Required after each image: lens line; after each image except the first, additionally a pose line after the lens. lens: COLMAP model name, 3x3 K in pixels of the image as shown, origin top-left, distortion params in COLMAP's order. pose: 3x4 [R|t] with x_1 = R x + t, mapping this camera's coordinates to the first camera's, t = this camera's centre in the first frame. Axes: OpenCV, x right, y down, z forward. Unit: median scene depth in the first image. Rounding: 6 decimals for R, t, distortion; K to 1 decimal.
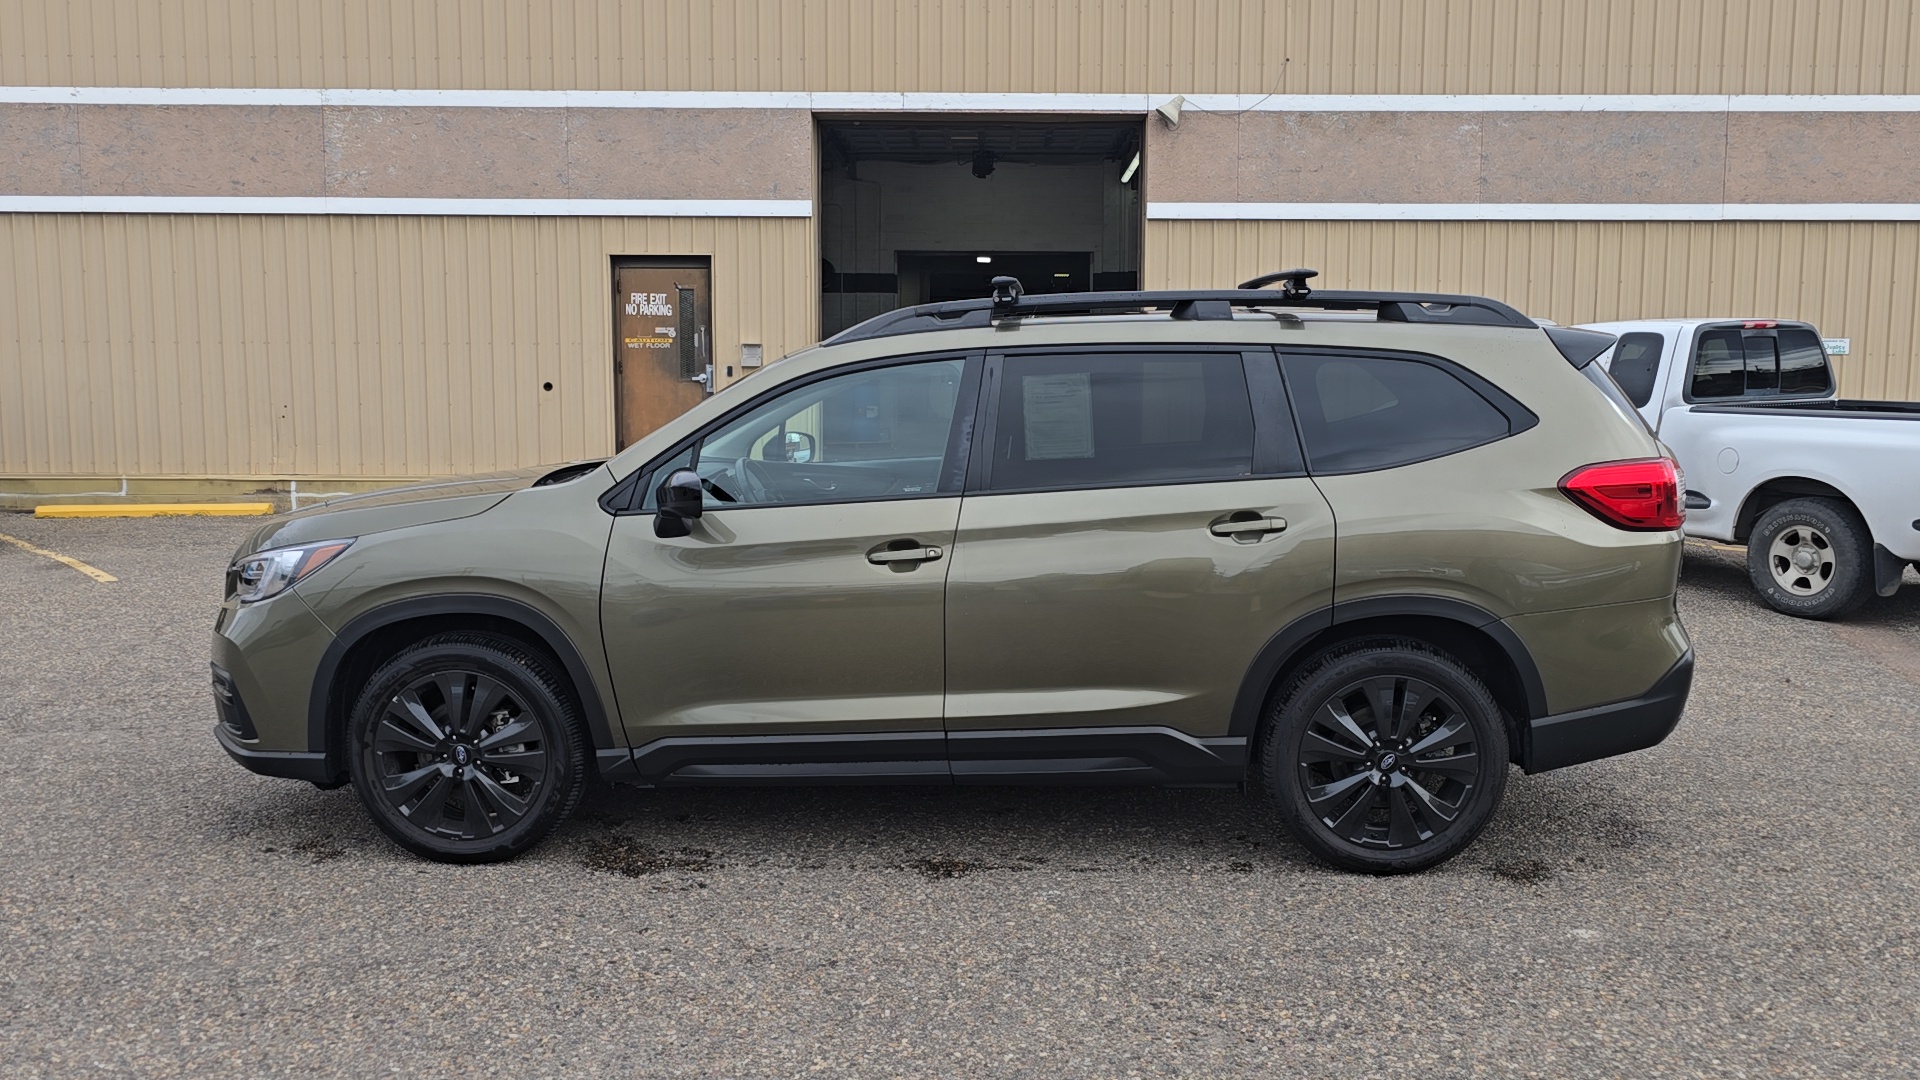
lens RADIAL K [[1602.6, 0, 971.9], [0, 1602.6, 532.4], [0, 0, 1]] dist [-0.001487, 0.016703]
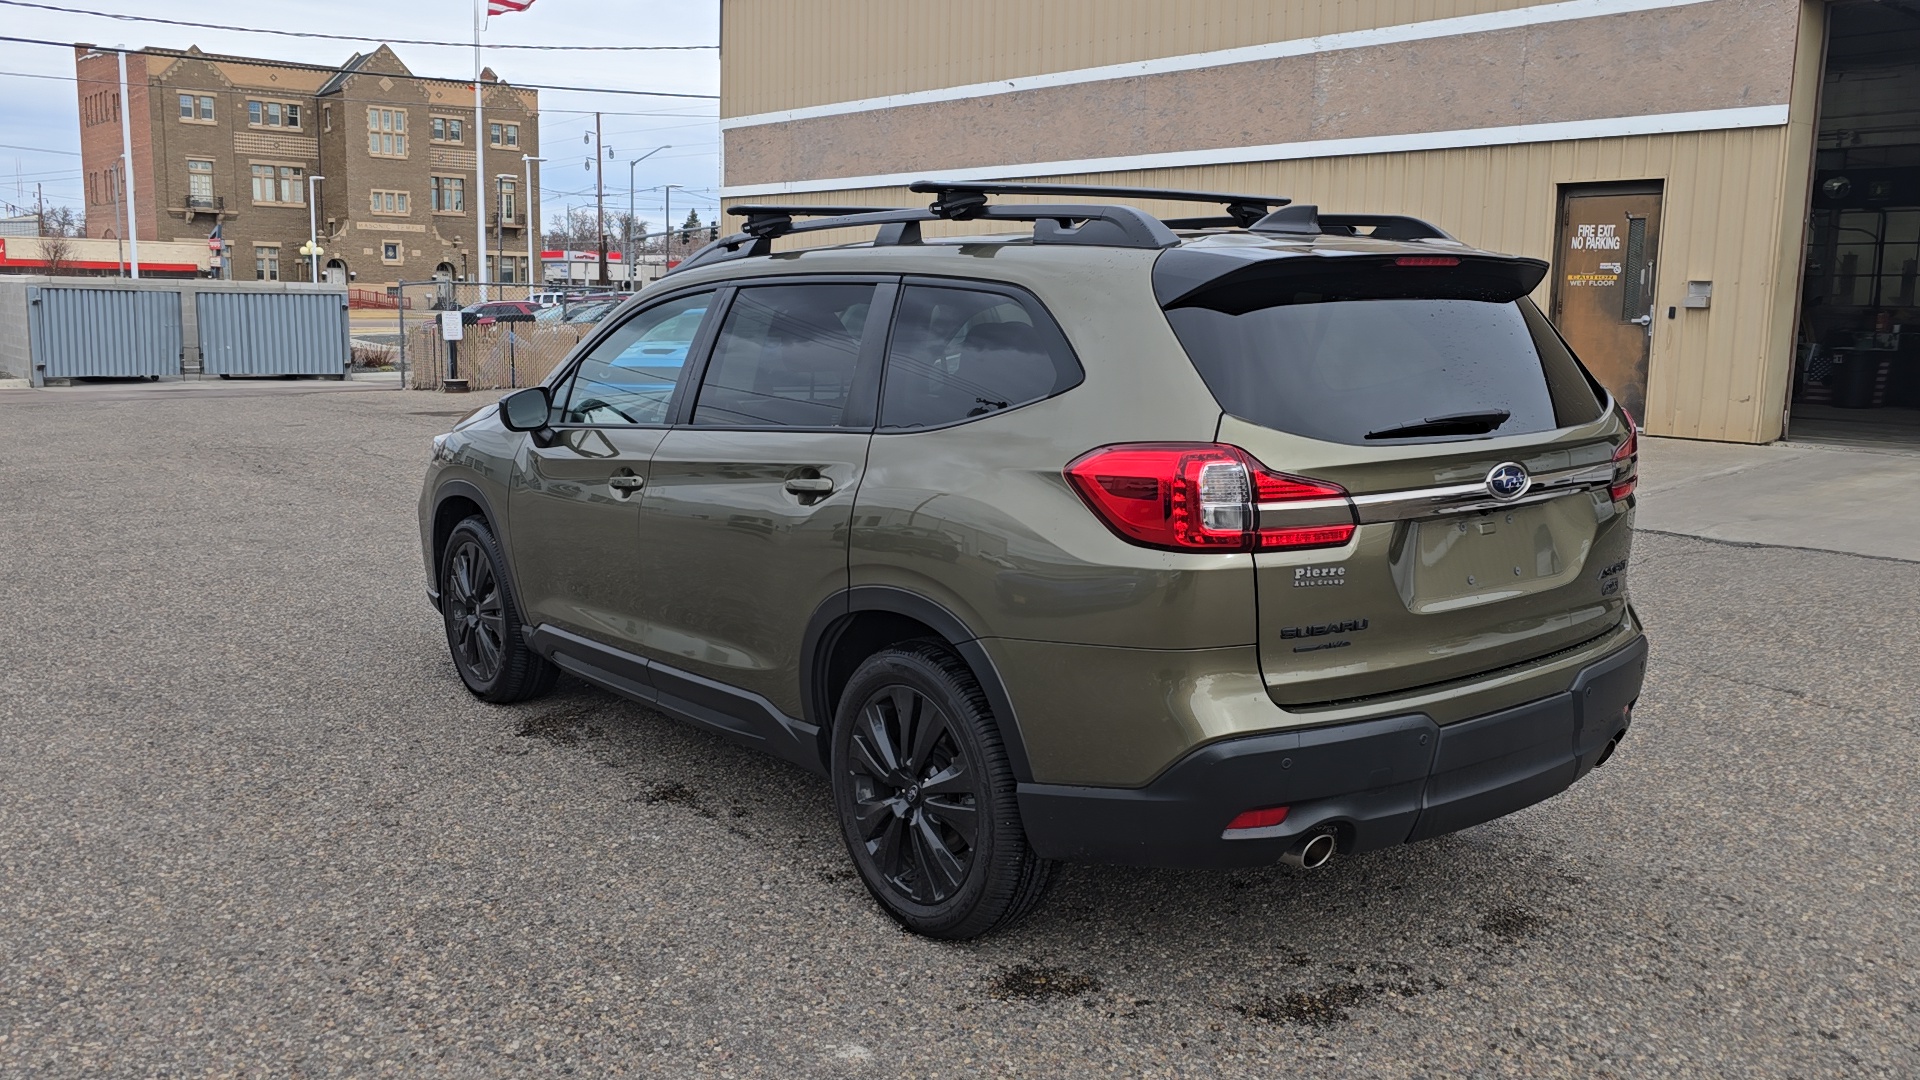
lens RADIAL K [[1602.6, 0, 983.6], [0, 1602.6, 534.6], [0, 0, 1]] dist [-0.001487, 0.016703]
pose [[0.644031, 0.117658, -0.755898, 0.282657], [-0.089078, 0.992914, 0.078656, -0.017043], [0.759796, 0.016677, 0.649948, 0.161159]]
